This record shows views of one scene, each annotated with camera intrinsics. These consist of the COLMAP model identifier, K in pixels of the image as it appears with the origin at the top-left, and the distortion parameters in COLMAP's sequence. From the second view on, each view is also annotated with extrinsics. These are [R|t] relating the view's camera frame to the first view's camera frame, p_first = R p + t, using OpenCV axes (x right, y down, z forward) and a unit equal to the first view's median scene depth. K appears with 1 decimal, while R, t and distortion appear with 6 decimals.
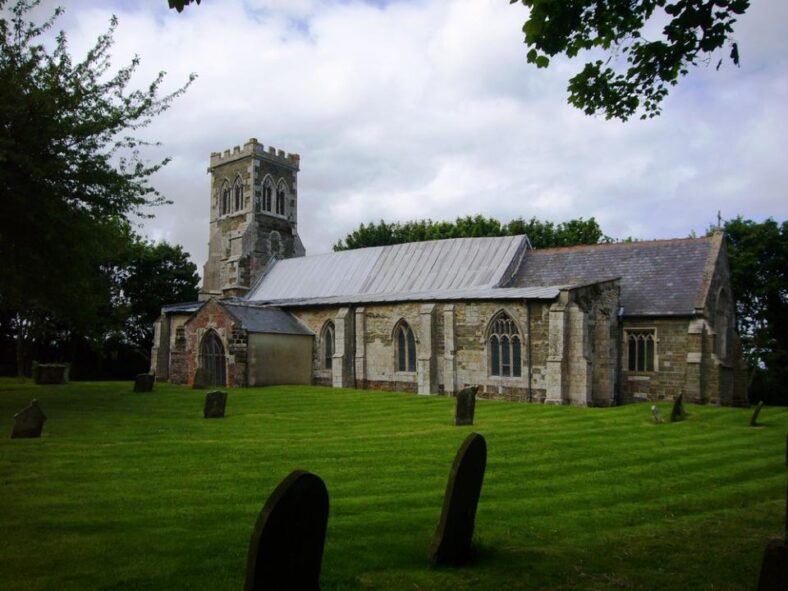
lens RADIAL K [[737.8, 0, 394.0], [0, 737.8, 295.5], [0, 0, 1]] dist [-0.095199, 0.004926]
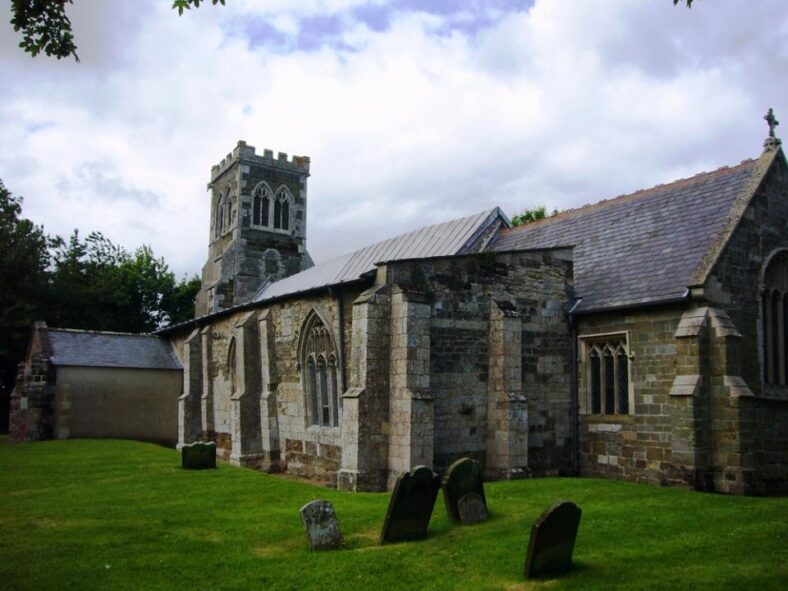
lens RADIAL K [[737.8, 0, 394.0], [0, 737.8, 295.5], [0, 0, 1]] dist [-0.095199, 0.004926]
pose [[0.944486, -0.066003, -0.321854, 0.362887], [0.044335, 0.996257, -0.074203, 0.049271], [0.325547, 0.055815, 0.943877, 0.434627]]
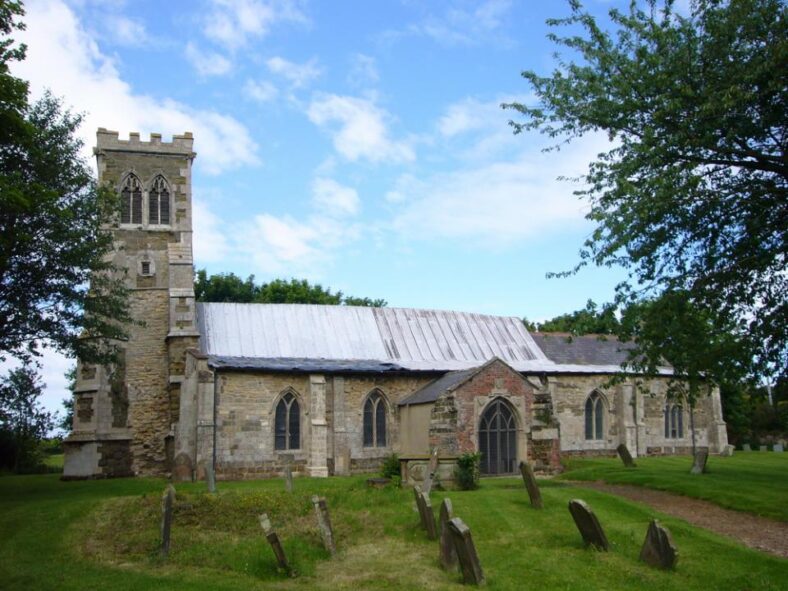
lens RADIAL K [[673.5, 0, 394.0], [0, 673.5, 295.5], [0, 0, 1]] dist [-0.078384, 0.005308]
pose [[0.525233, 0.139326, 0.839475, -0.979229], [-0.050953, 0.989885, -0.132410, 0.040246], [-0.849432, 0.026773, 0.527019, 0.745105]]
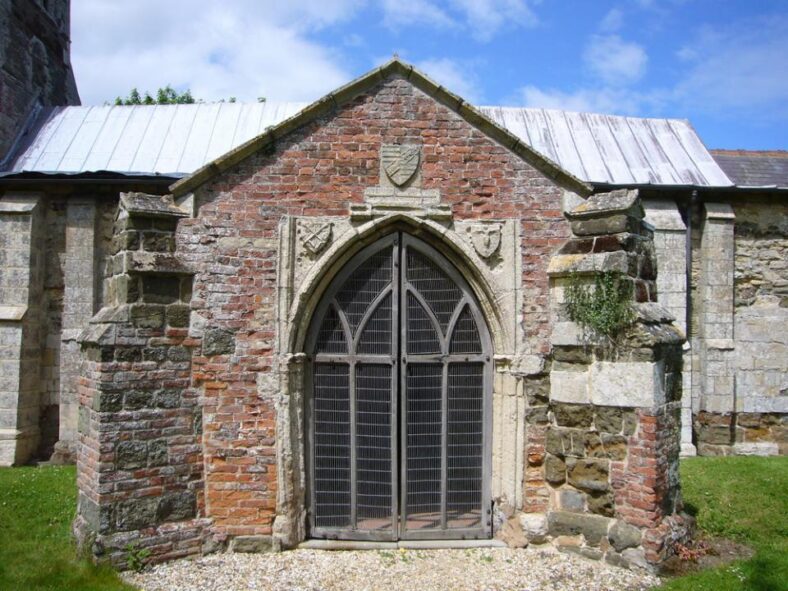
lens RADIAL K [[673.5, 0, 394.0], [0, 673.5, 295.5], [0, 0, 1]] dist [-0.078384, 0.005308]
pose [[0.774641, 0.027186, 0.631816, -0.376815], [-0.056422, 0.998062, 0.026232, 0.062826], [-0.629879, -0.055968, 0.774674, 0.906377]]
